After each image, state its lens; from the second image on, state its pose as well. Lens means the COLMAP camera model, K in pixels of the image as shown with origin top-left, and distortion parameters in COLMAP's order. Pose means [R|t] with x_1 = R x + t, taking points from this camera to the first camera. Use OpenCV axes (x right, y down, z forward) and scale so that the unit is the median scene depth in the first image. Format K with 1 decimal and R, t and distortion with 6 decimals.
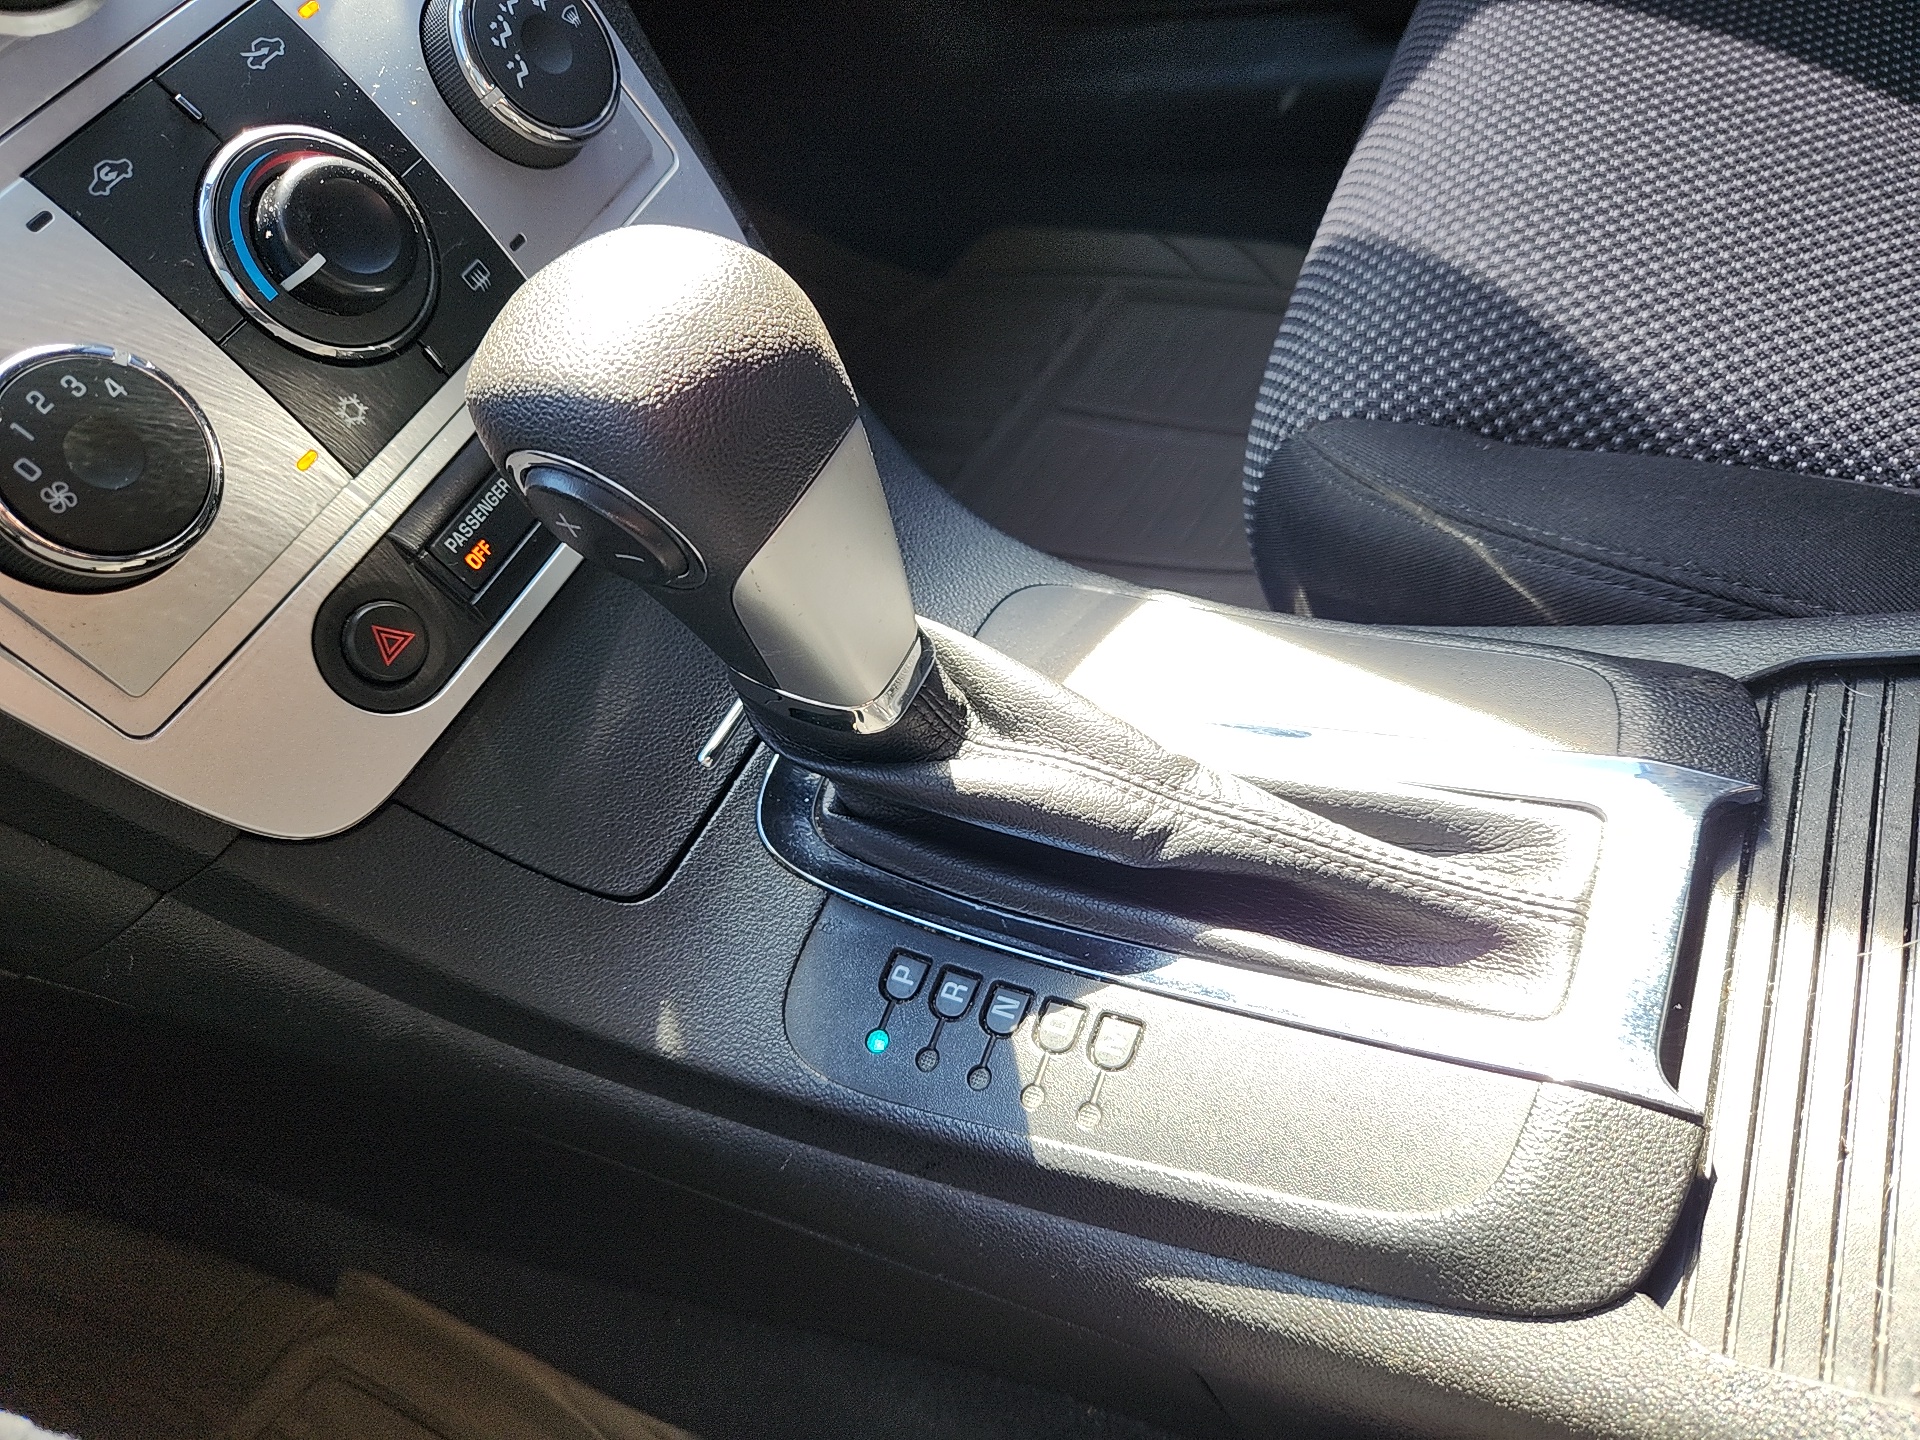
lens RADIAL K [[1325.4, 0, 960.0], [0, 1325.4, 720.0], [0, 0, 1]] dist [-0.000531, -0.004840]
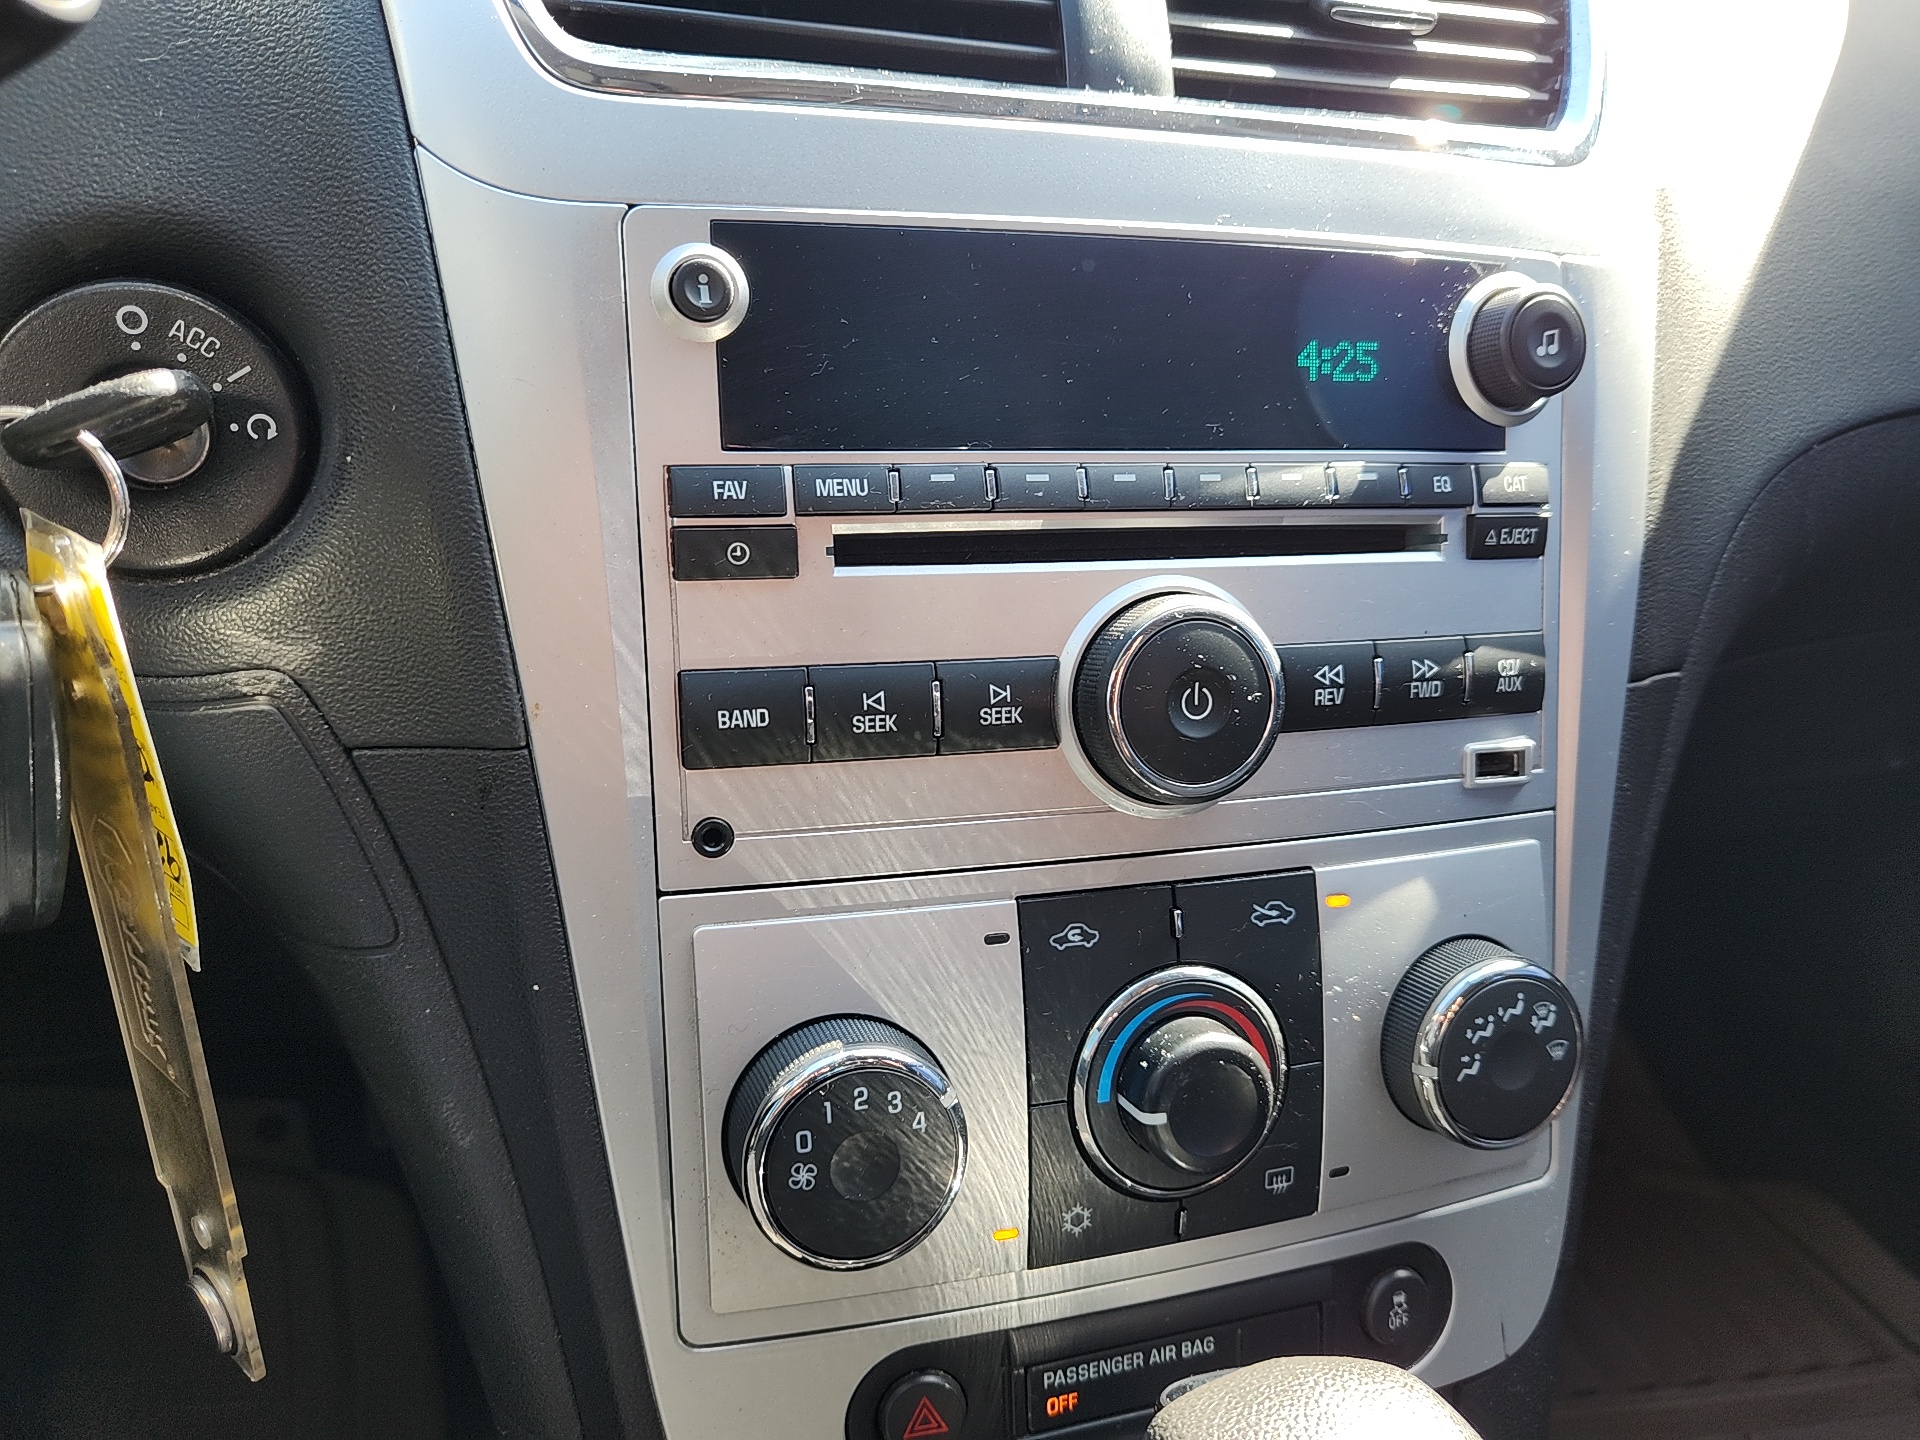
lens RADIAL K [[1325.4, 0, 960.0], [0, 1325.4, 720.0], [0, 0, 1]] dist [-0.000531, -0.004840]
pose [[0.623301, 0.585818, -0.517990, -0.224393], [-0.733708, 0.667251, -0.128254, -0.281755], [0.270496, 0.459994, 0.845717, 0.012665]]
